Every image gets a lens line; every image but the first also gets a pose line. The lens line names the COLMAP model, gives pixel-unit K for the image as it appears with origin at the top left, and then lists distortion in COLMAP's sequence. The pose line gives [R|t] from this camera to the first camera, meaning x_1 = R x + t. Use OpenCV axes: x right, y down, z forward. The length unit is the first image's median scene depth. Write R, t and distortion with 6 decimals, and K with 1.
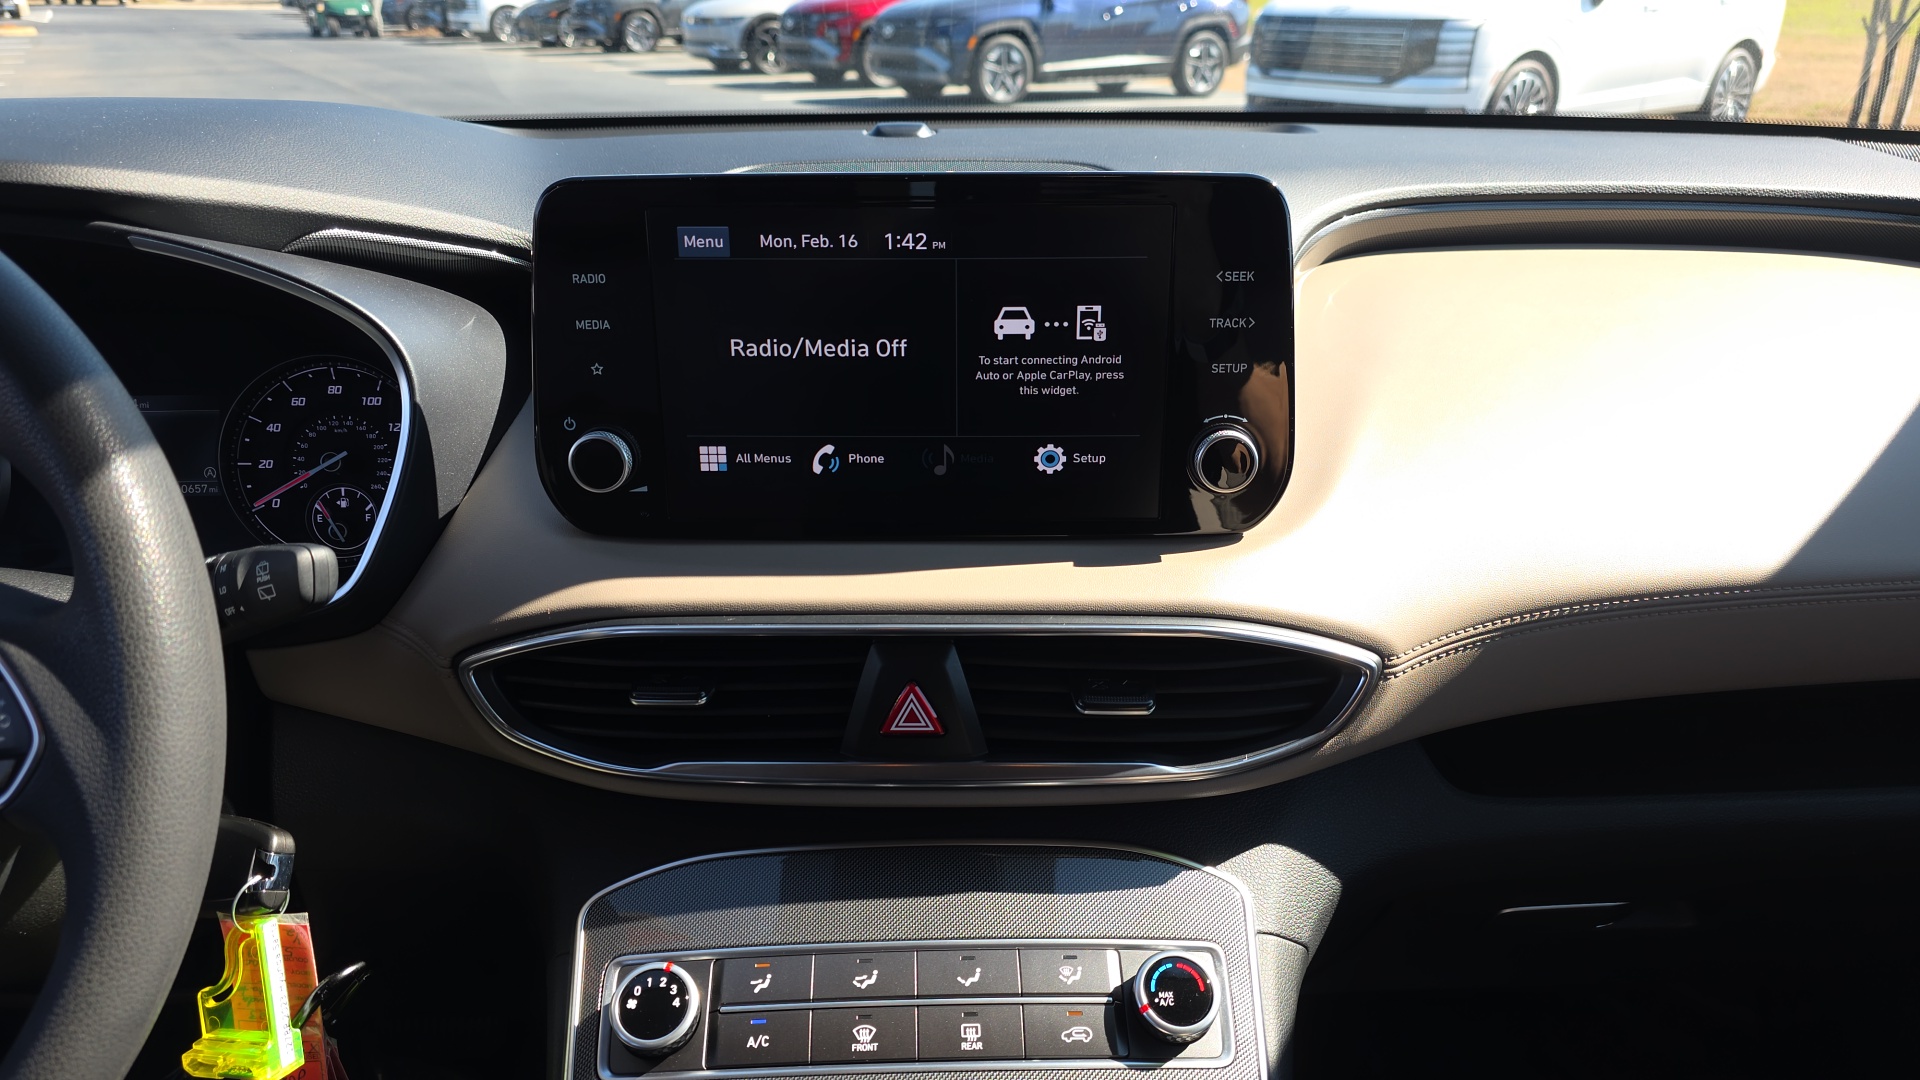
lens RADIAL K [[1294.5, 0, 955.4], [0, 1294.5, 557.4], [0, 0, 1]] dist [0.057413, -0.063290]
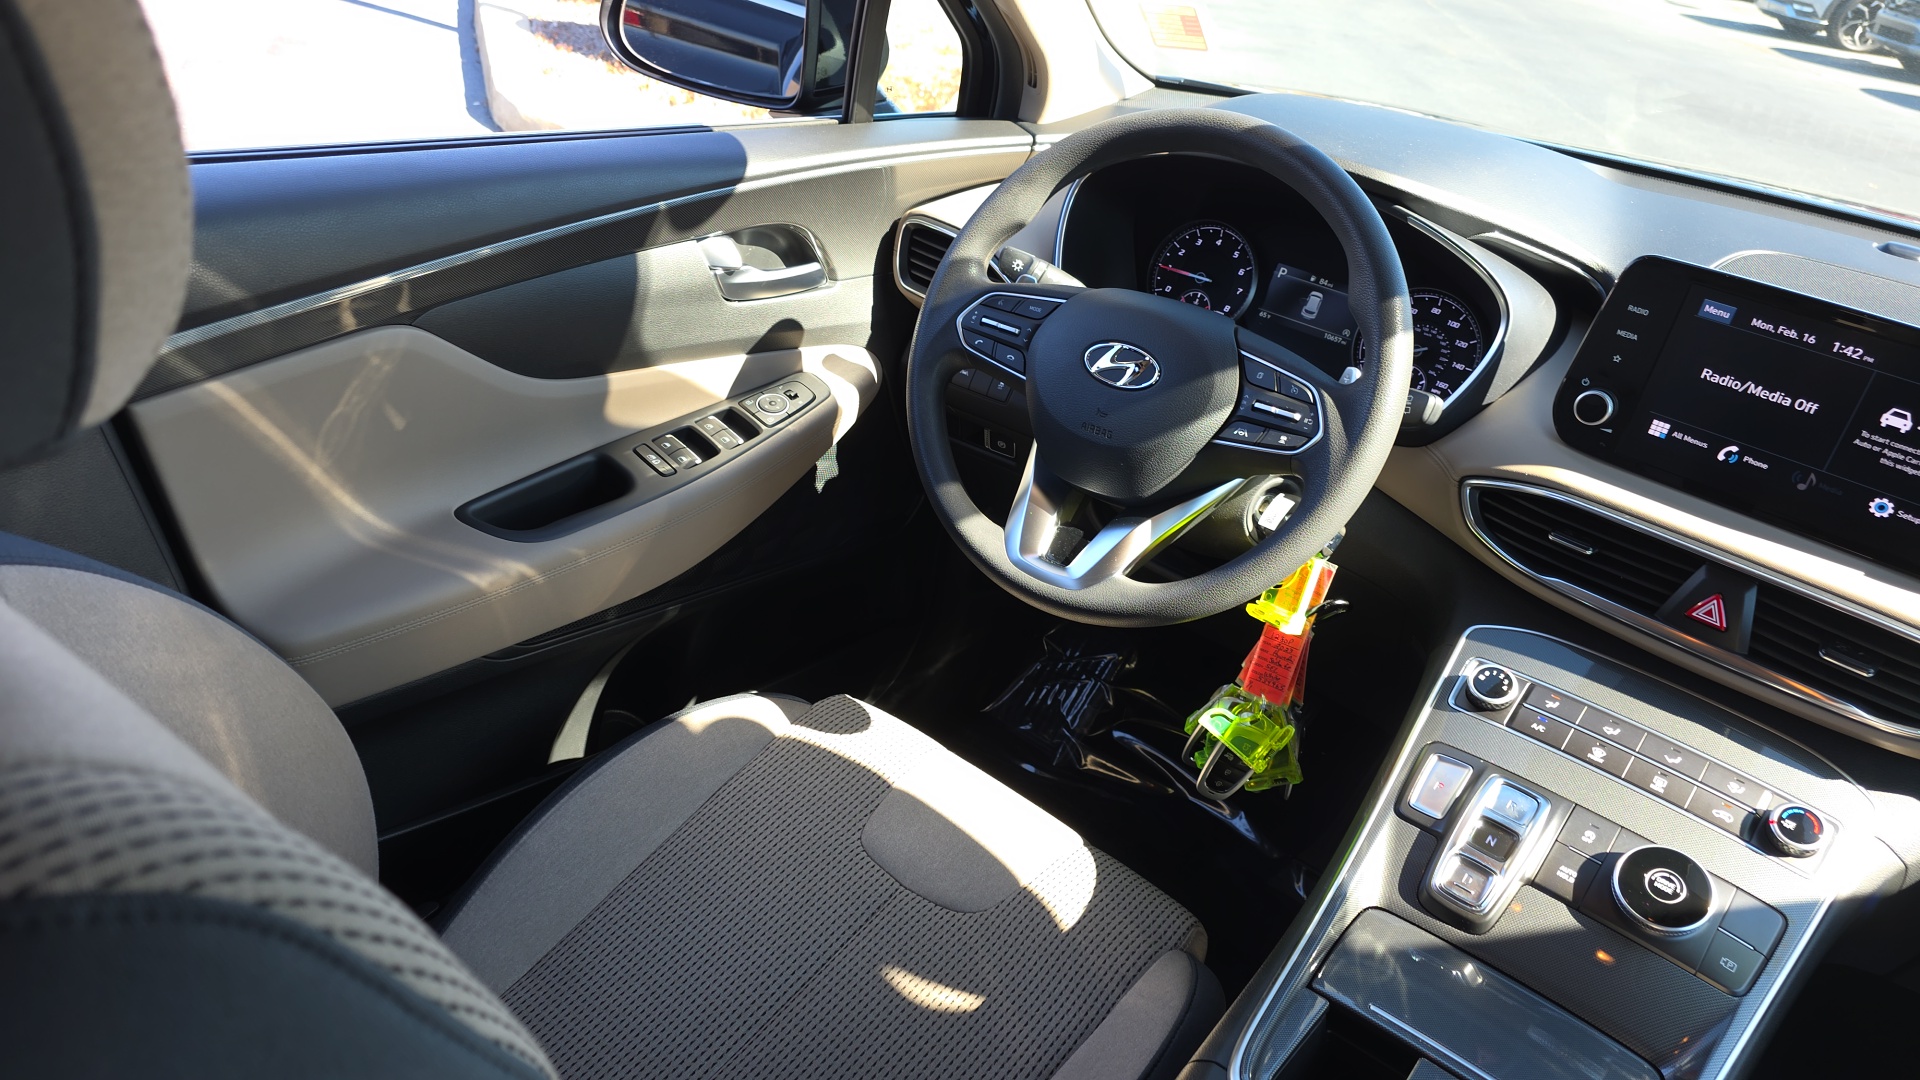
lens RADIAL K [[1294.5, 0, 935.3], [0, 1294.5, 543.4], [0, 0, 1]] dist [0.057413, -0.063290]
pose [[0.741829, 0.414282, -0.527314, 0.080180], [-0.380654, 0.907525, 0.177486, 0.120836], [0.552080, 0.069059, 0.830927, -0.976885]]
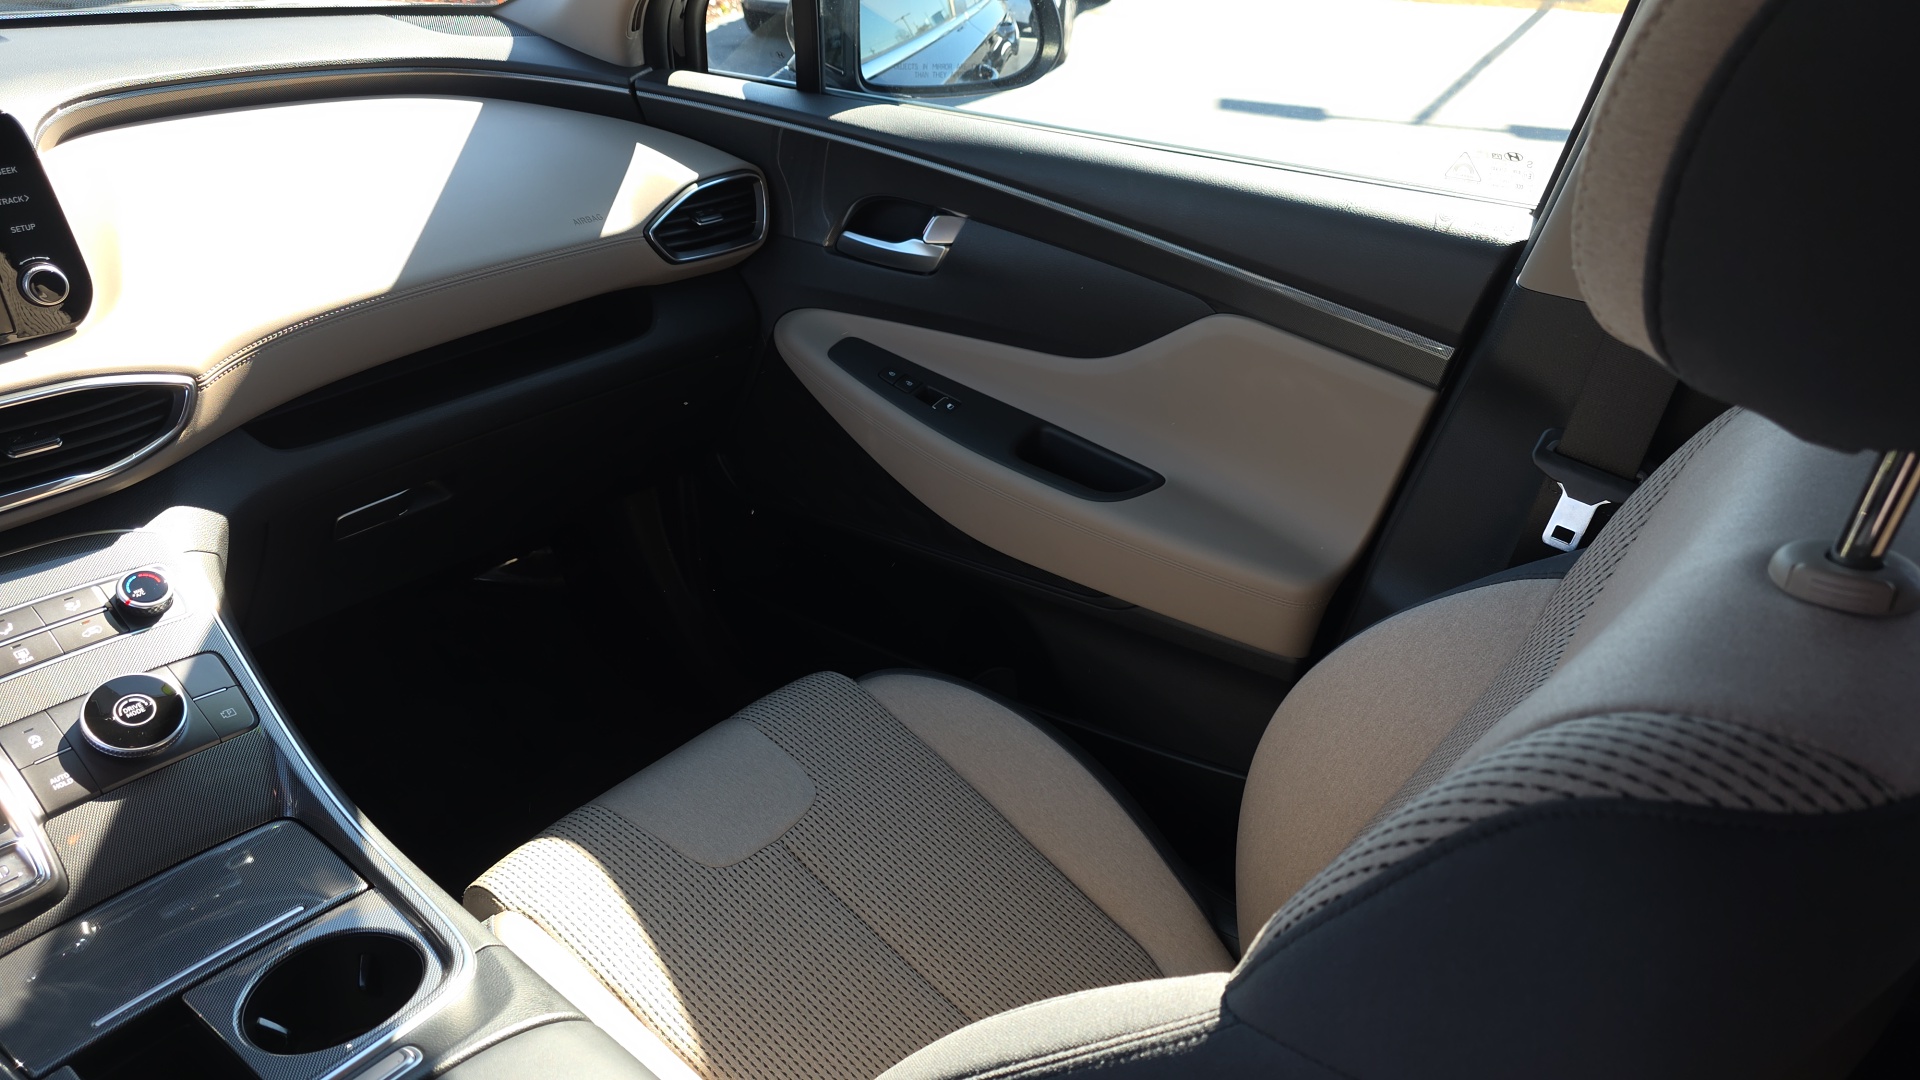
lens RADIAL K [[1294.5, 0, 968.8], [0, 1294.5, 565.5], [0, 0, 1]] dist [0.057413, -0.063290]
pose [[0.648900, -0.356410, 0.672235, -0.271252], [0.257114, 0.934246, 0.247135, 0.145869], [-0.716115, 0.012475, 0.697871, -0.975641]]
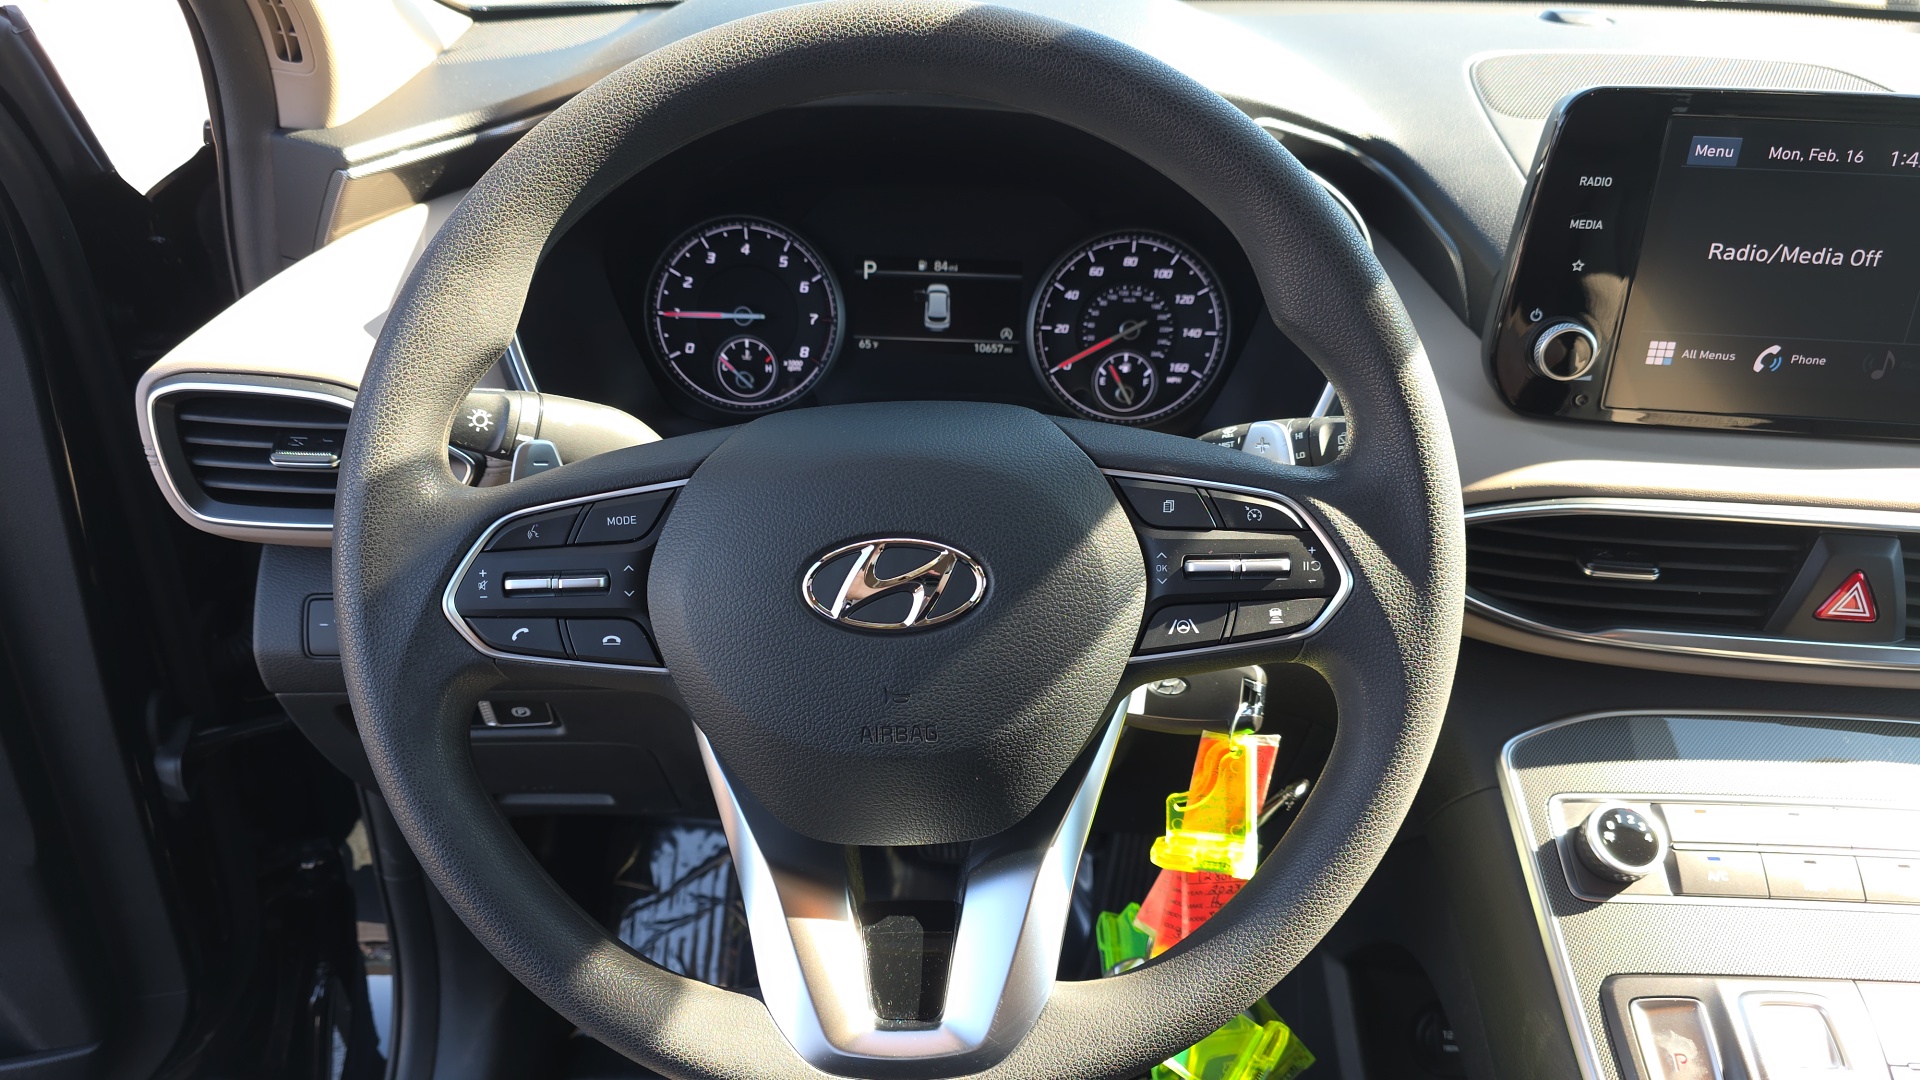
lens RADIAL K [[1294.5, 0, 949.6], [0, 1294.5, 545.4], [0, 0, 1]] dist [0.057413, -0.063290]
pose [[0.996885, 0.059859, -0.051346, -0.730019], [-0.054253, 0.993057, 0.104377, 0.001149], [0.057237, -0.101266, 0.993212, -0.136740]]
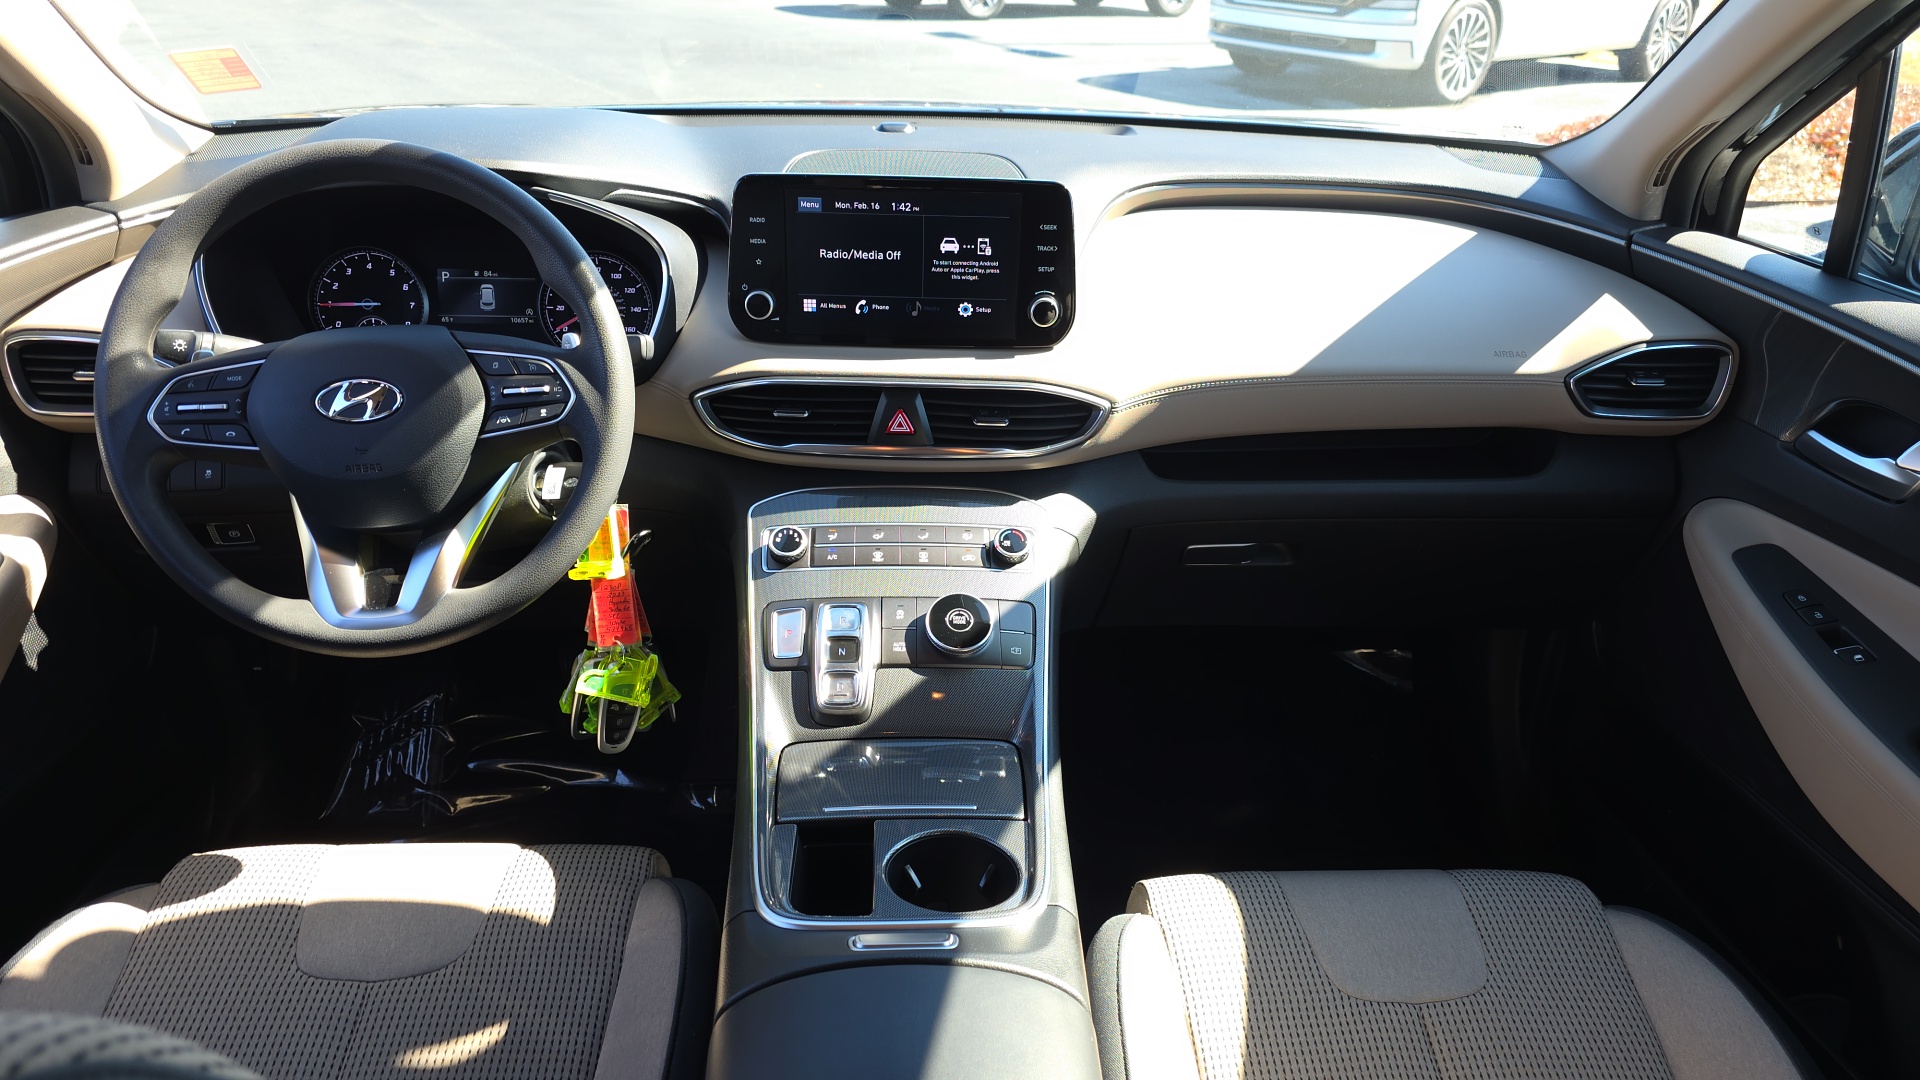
lens RADIAL K [[1294.5, 0, 959.4], [0, 1294.5, 545.5], [0, 0, 1]] dist [0.057413, -0.063290]
pose [[0.999427, 0.020346, 0.027061, 0.012405], [-0.021919, 0.998009, 0.059143, 0.195618], [-0.025803, -0.059702, 0.997883, -1.221891]]
